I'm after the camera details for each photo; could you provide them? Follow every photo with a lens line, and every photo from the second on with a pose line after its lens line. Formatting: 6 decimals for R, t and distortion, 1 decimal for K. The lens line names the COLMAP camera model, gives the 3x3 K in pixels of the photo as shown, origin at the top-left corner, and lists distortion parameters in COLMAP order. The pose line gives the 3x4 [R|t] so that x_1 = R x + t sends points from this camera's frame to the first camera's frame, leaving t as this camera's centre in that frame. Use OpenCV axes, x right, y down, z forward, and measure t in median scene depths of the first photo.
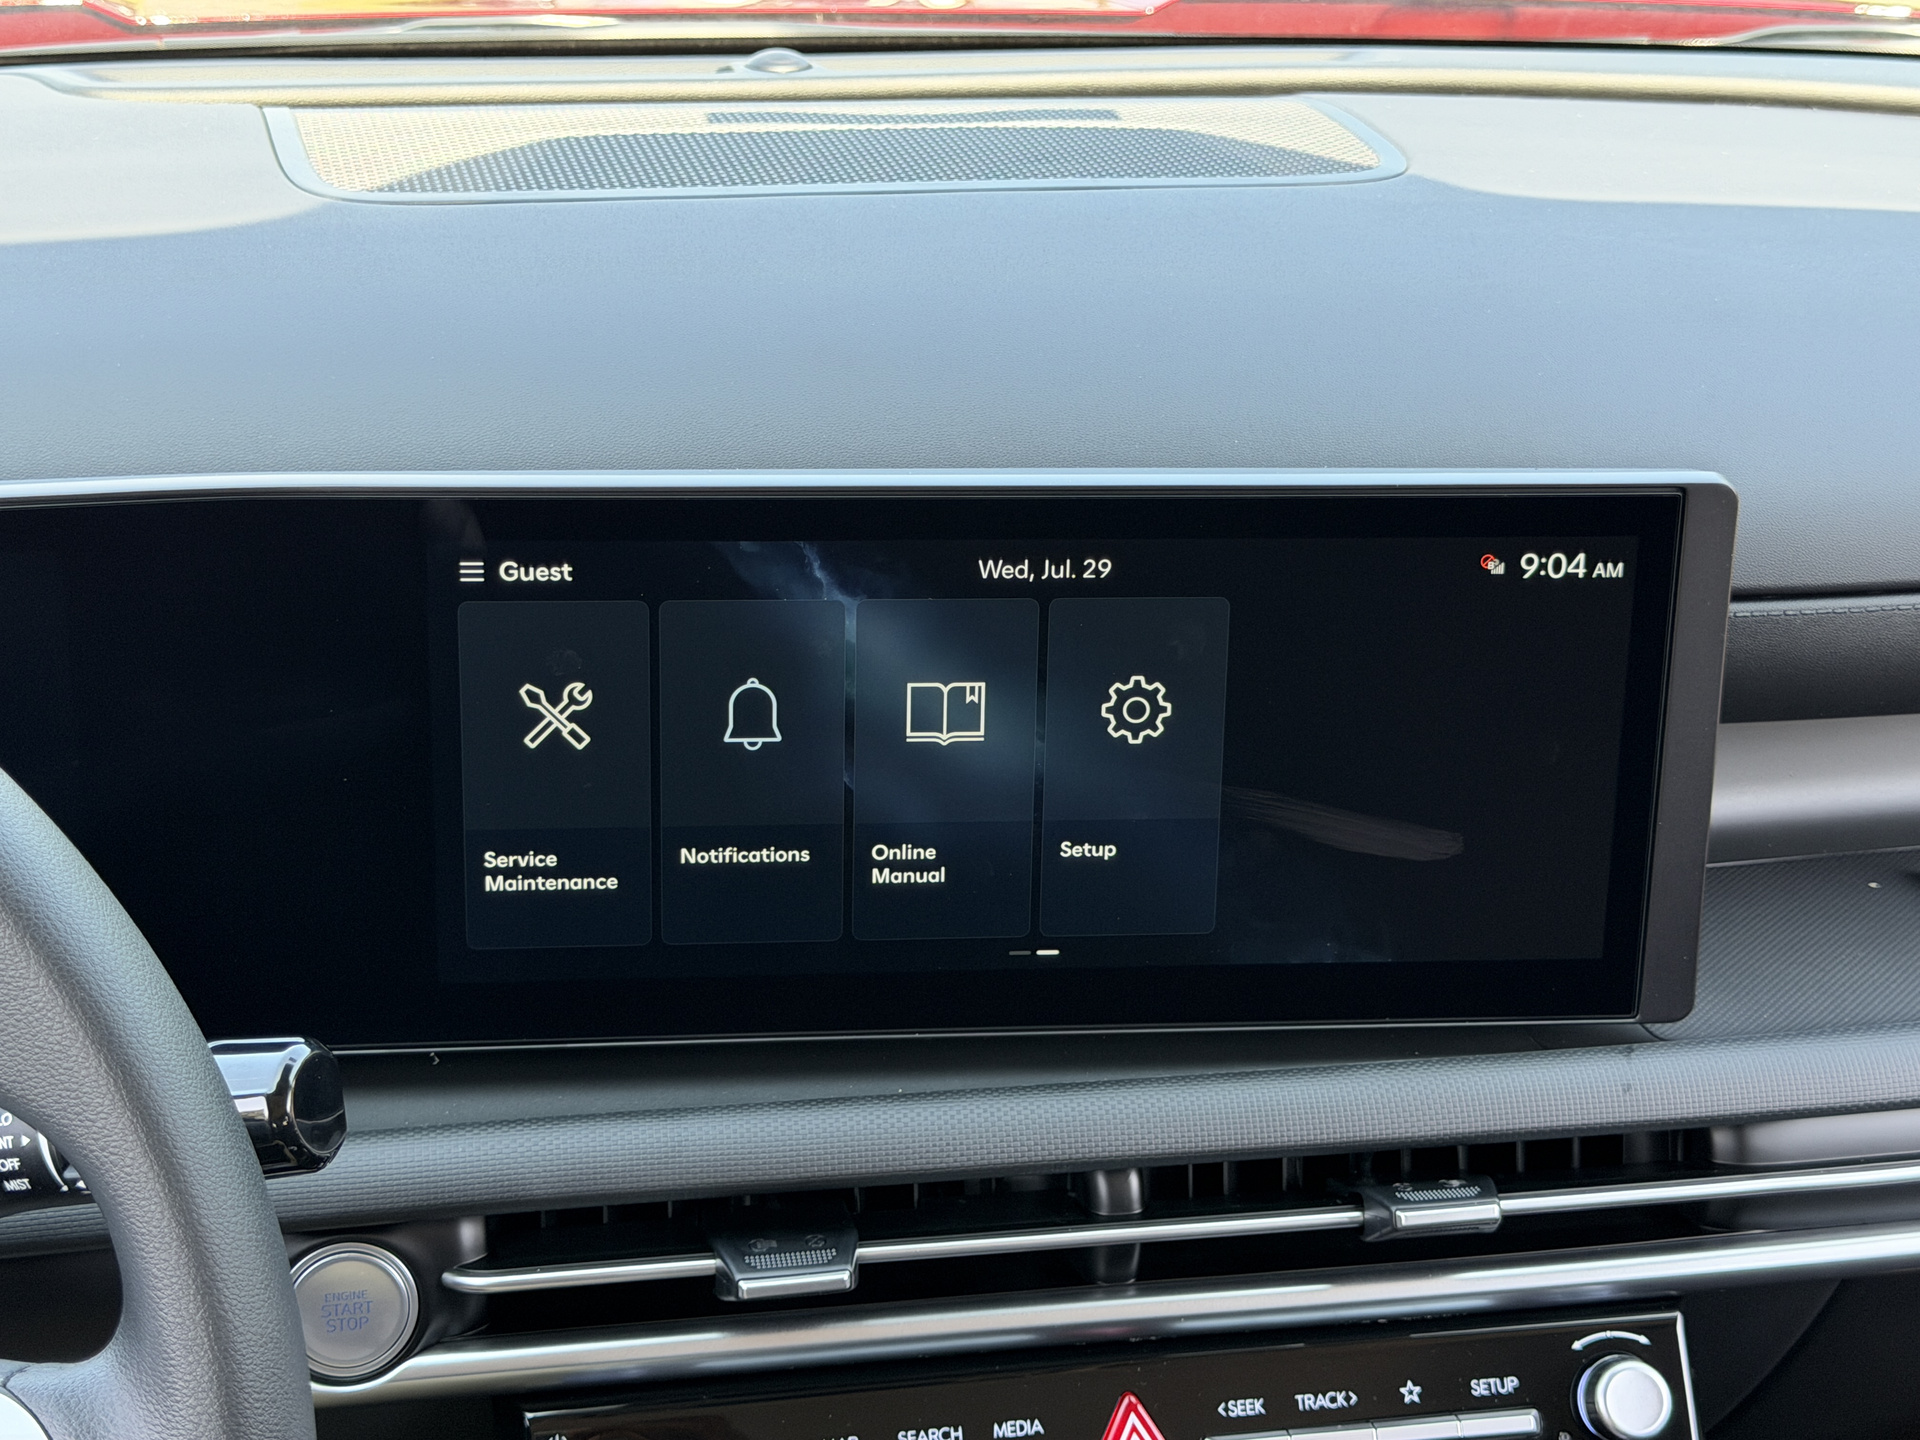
lens RADIAL K [[2888.6, 0, 970.8], [0, 2888.6, 705.0], [0, 0, 1]] dist [0.138371, -0.010911]
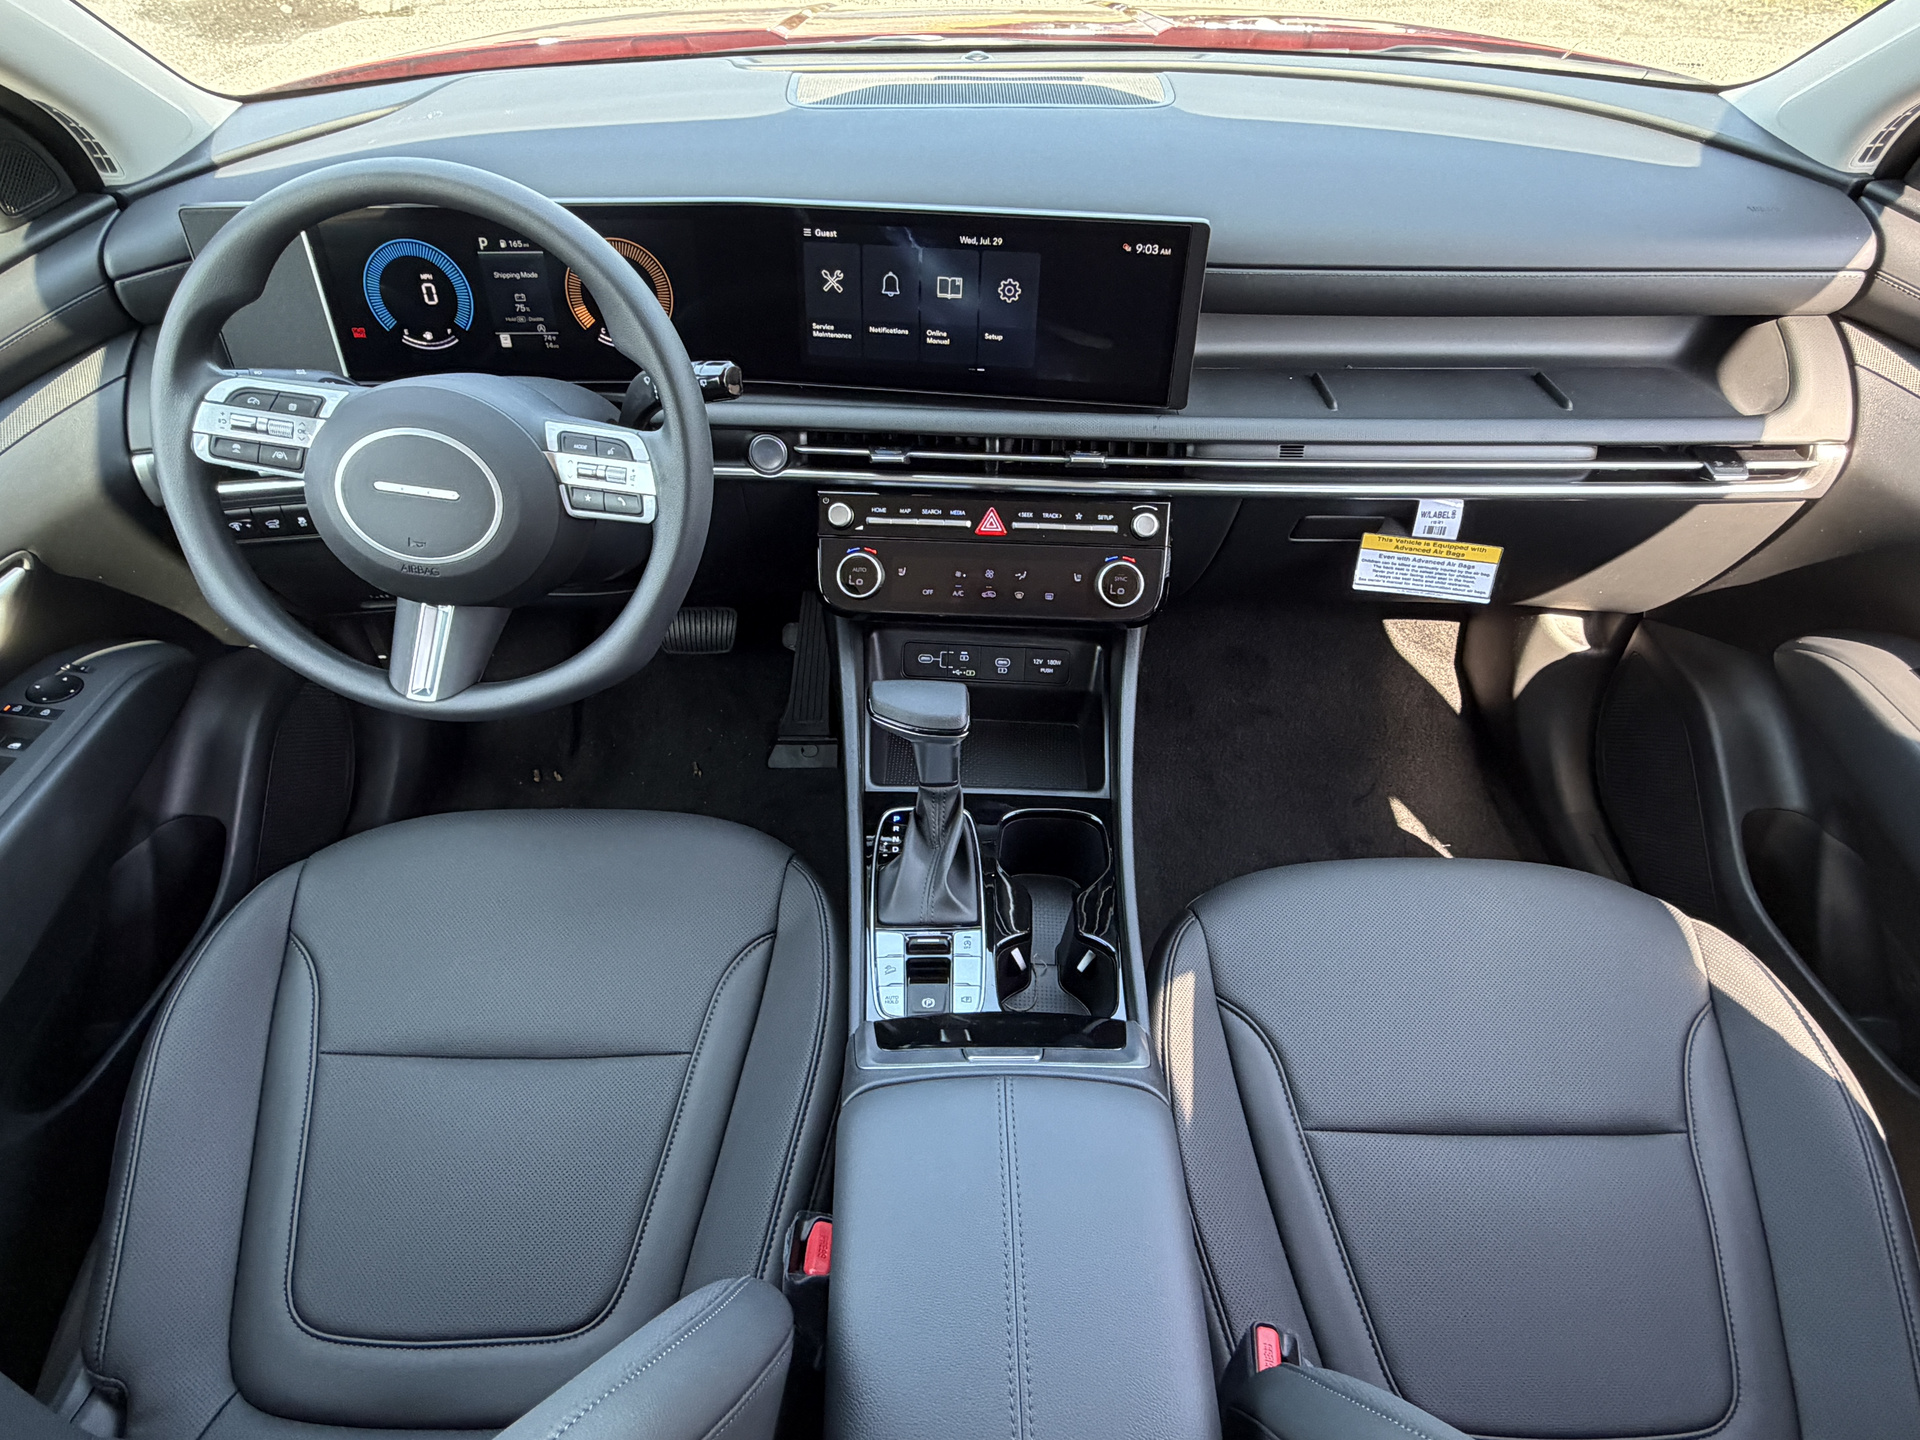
lens RADIAL K [[1140.7, 0, 935.9], [0, 1140.7, 711.8], [0, 0, 1]] dist [0.005029, -0.000196]
pose [[0.964831, 0.141724, -0.221394, 0.320338], [-0.066508, 0.946423, 0.316008, 0.048282], [0.254318, -0.290170, 0.922564, -0.308262]]
